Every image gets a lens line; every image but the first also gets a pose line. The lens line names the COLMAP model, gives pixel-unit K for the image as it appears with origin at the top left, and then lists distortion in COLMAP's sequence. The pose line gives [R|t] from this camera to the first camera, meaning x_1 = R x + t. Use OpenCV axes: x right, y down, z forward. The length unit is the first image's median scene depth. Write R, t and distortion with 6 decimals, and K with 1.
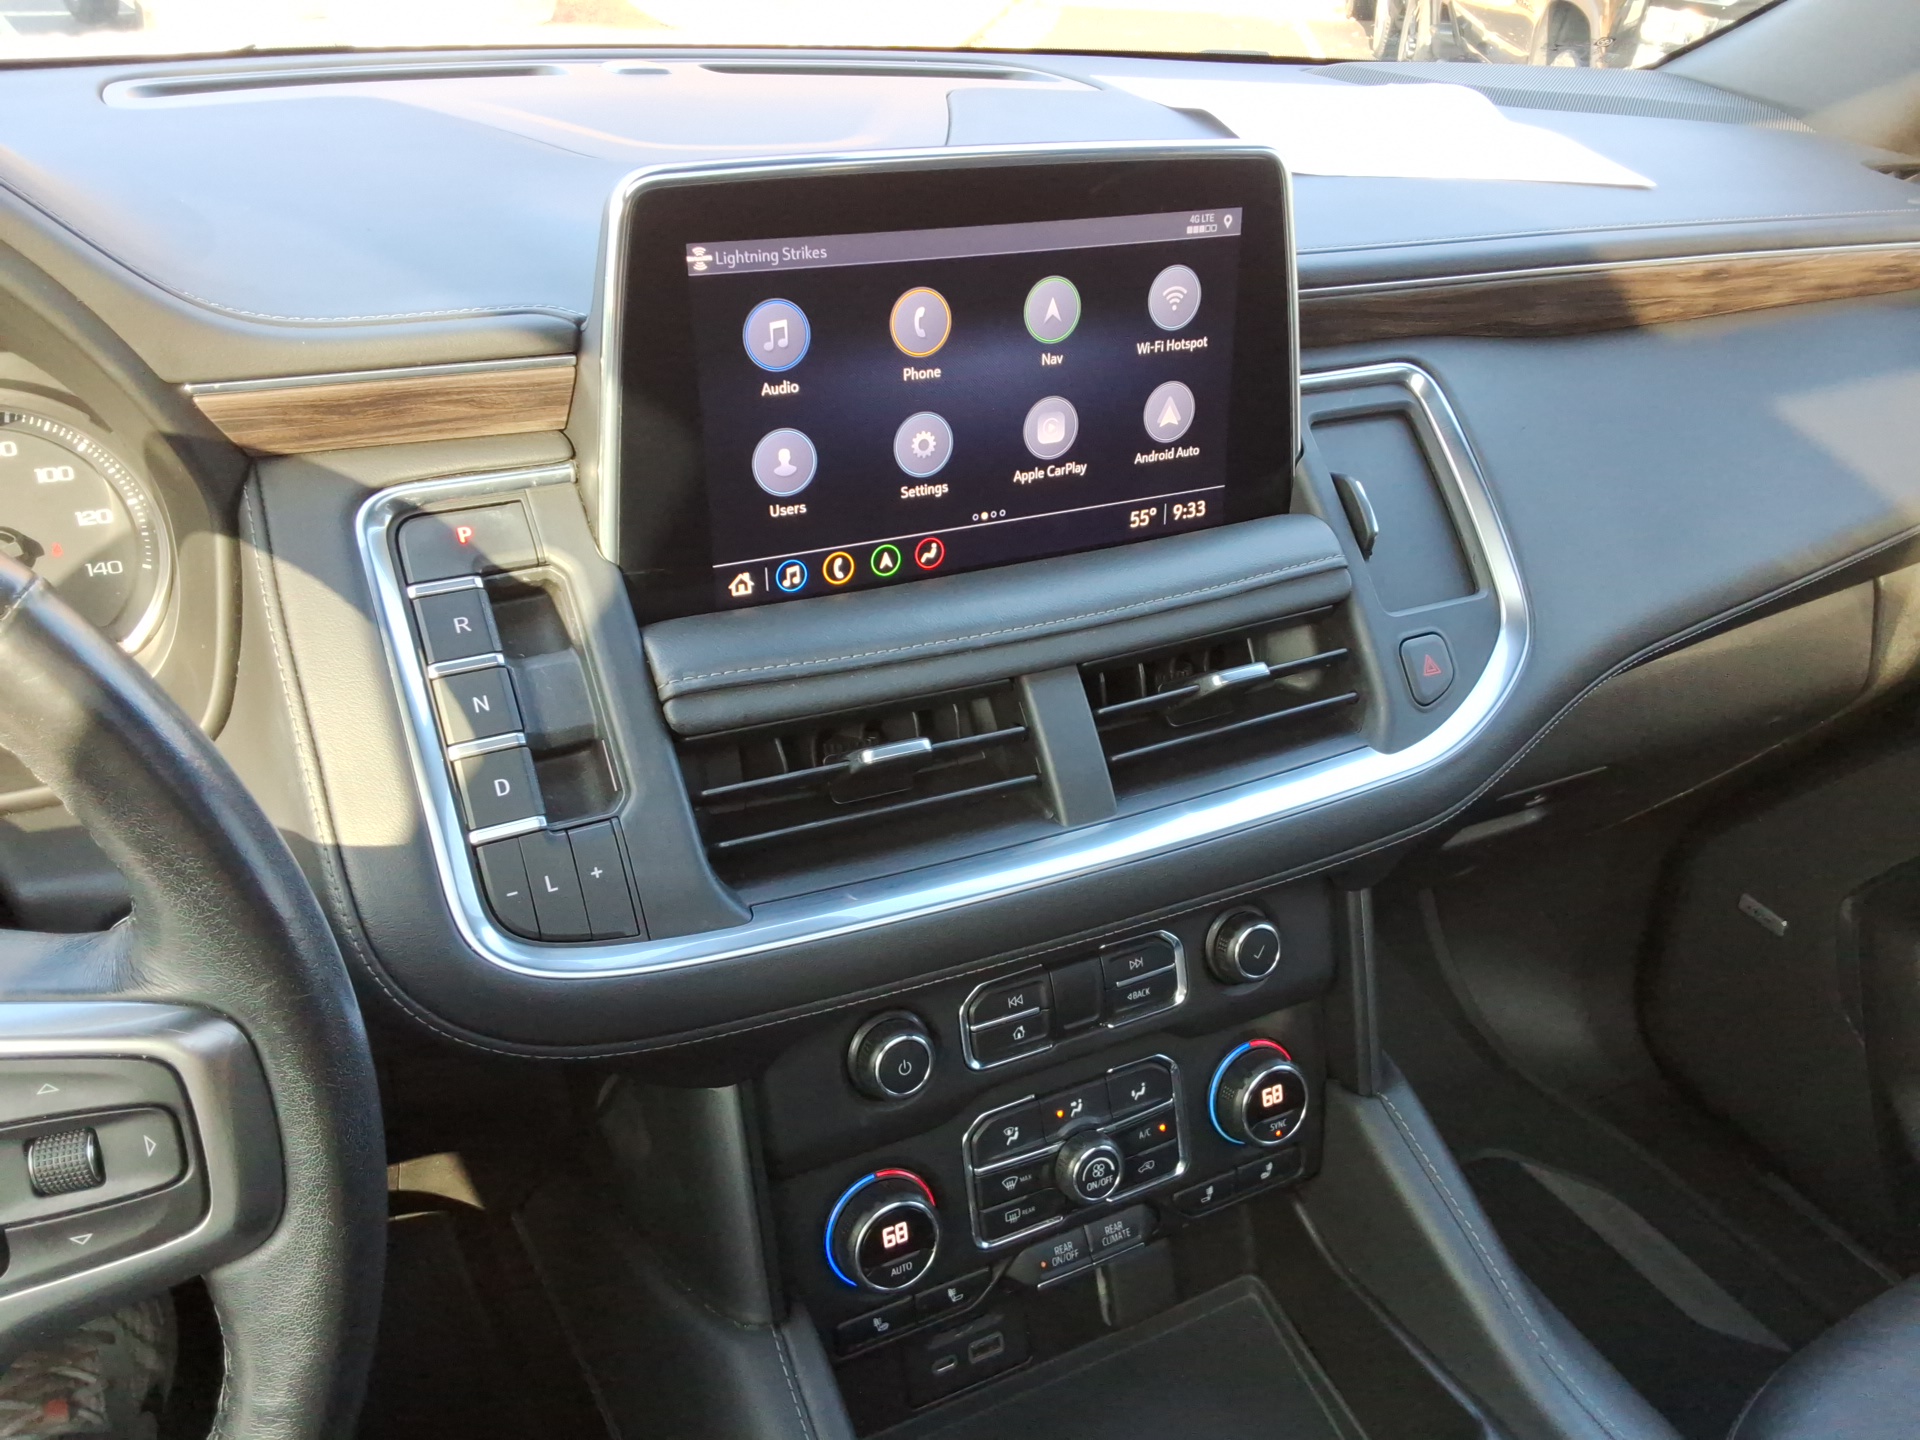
lens RADIAL K [[1543.1, 0, 985.7], [0, 1543.1, 713.6], [0, 0, 1]] dist [0.103535, -0.154485]
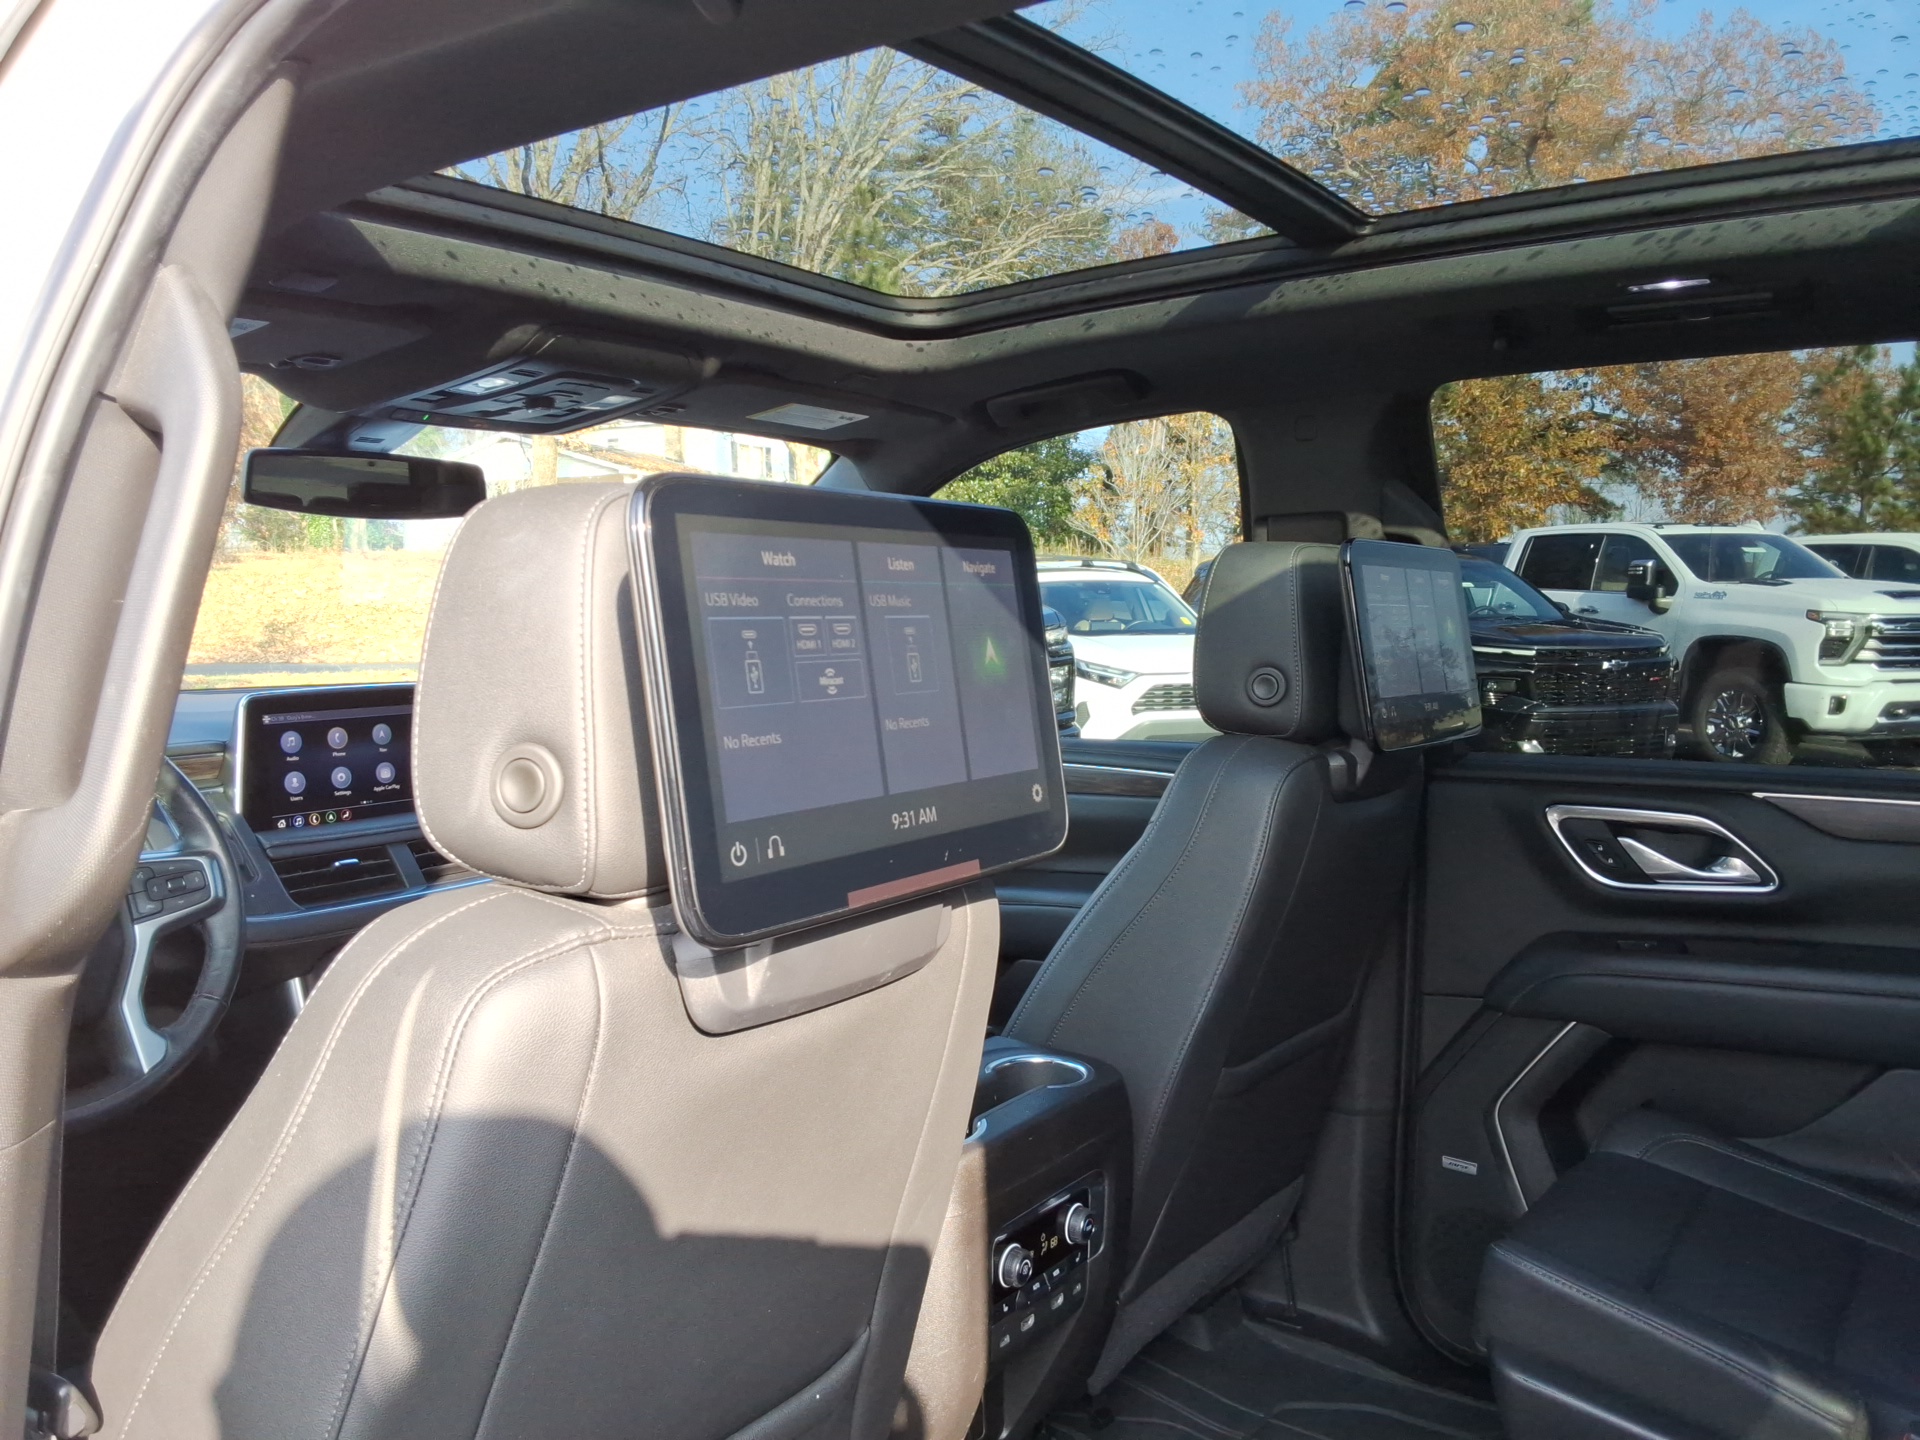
lens RADIAL K [[1543.1, 0, 975.7], [0, 1543.1, 707.8], [0, 0, 1]] dist [0.103535, -0.154485]
pose [[0.889163, -0.089326, 0.448787, -0.288304], [0.265530, 0.899470, -0.347055, 1.063833], [-0.372669, 0.427755, 0.823495, -1.980458]]
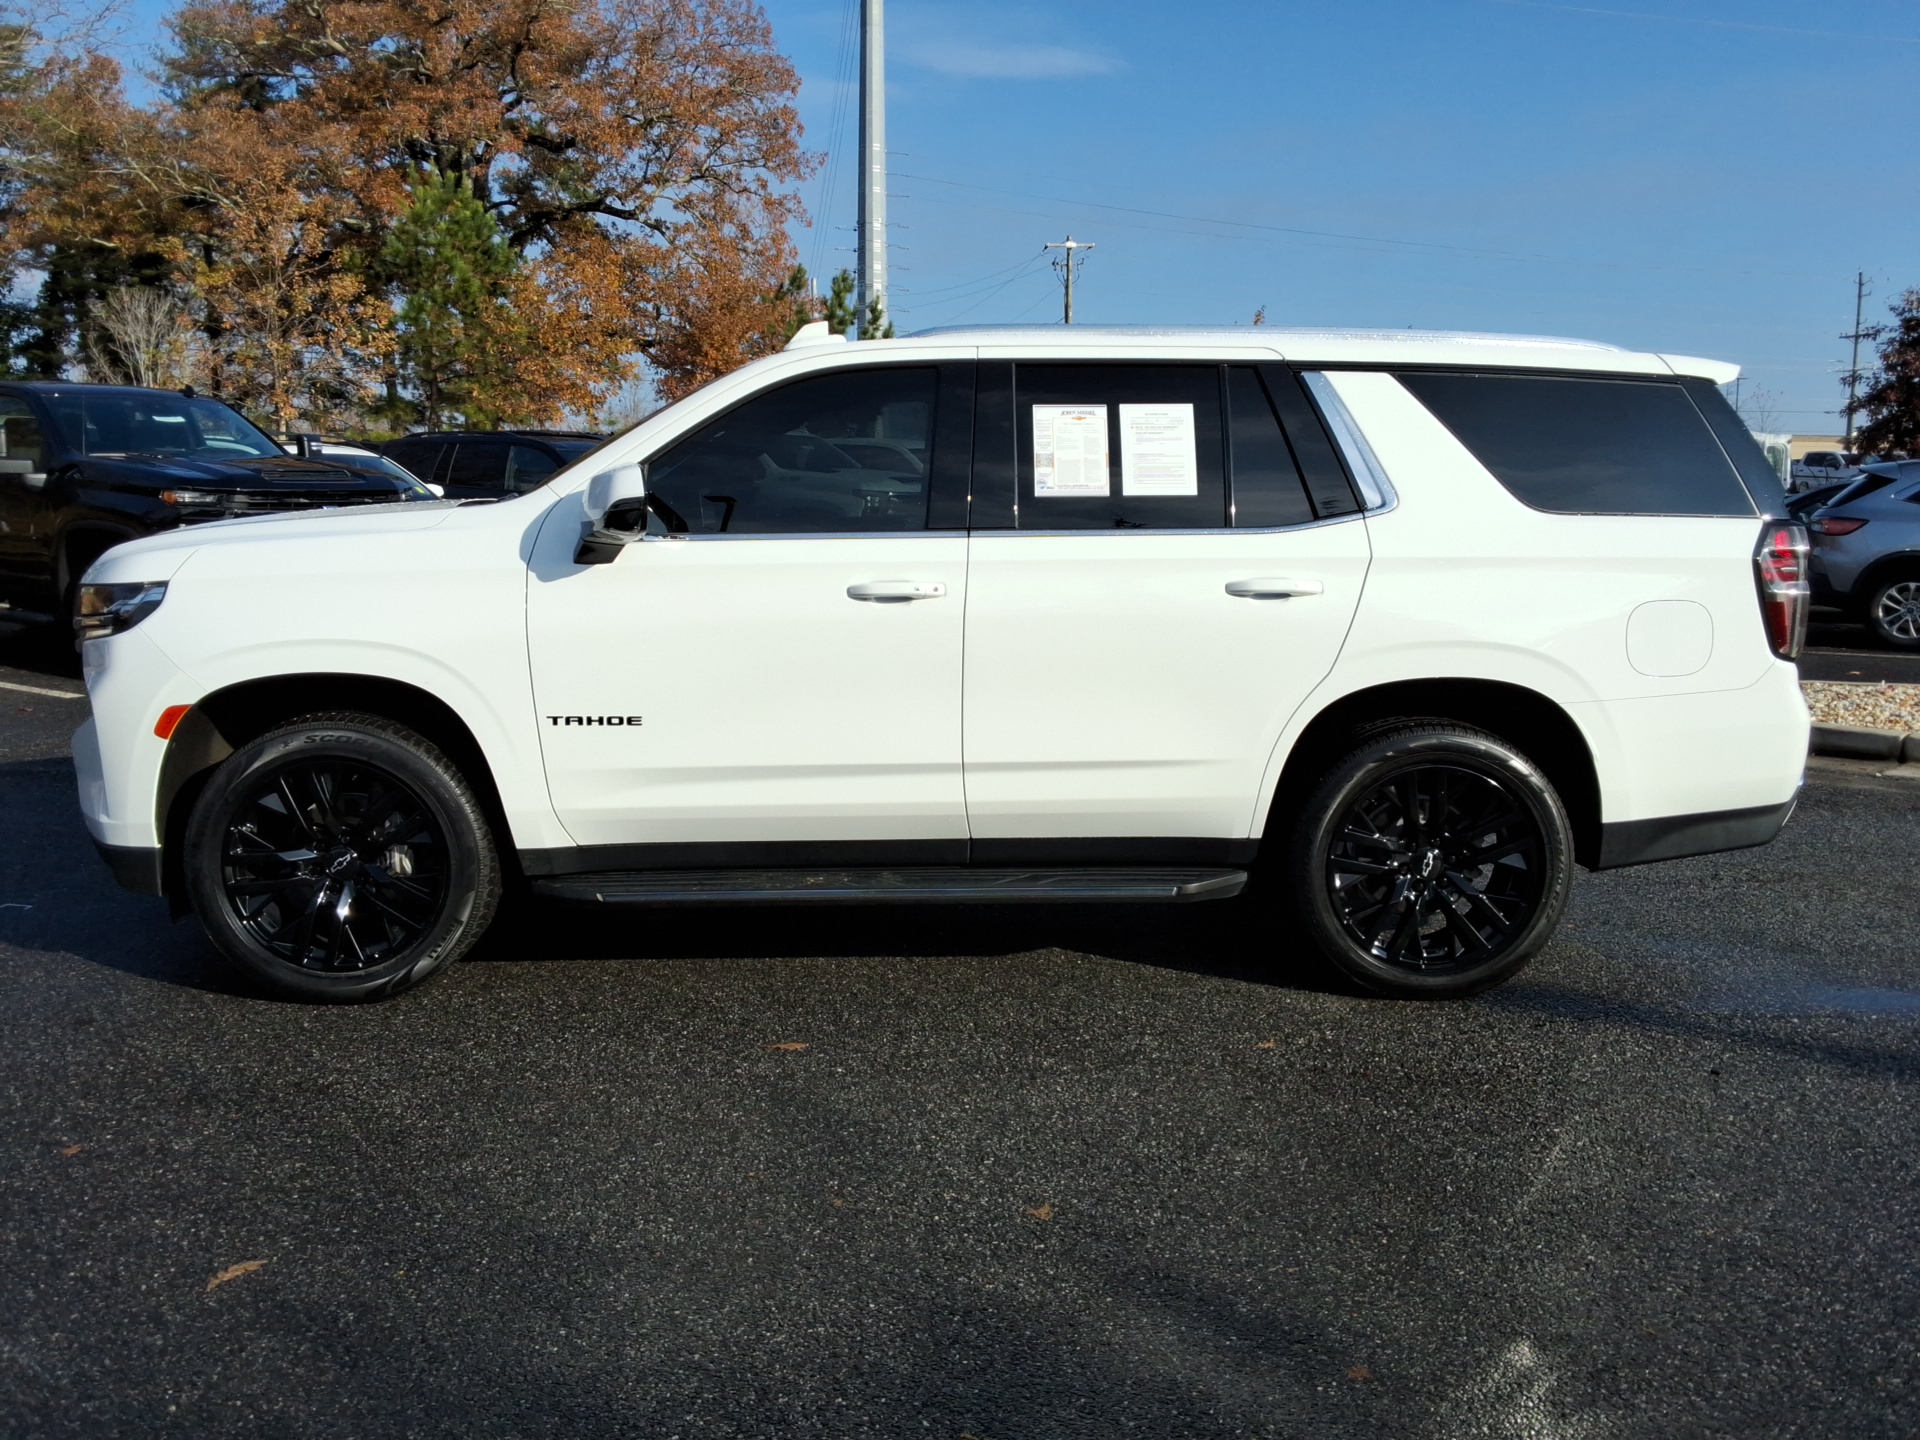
lens RADIAL K [[1543.1, 0, 967.5], [0, 1543.1, 713.4], [0, 0, 1]] dist [0.103535, -0.154485]
pose [[0.441742, -0.179659, 0.878969, -7.297915], [0.447779, 0.893134, -0.042486, 1.842261], [-0.777404, 0.412352, 0.474983, -3.858909]]
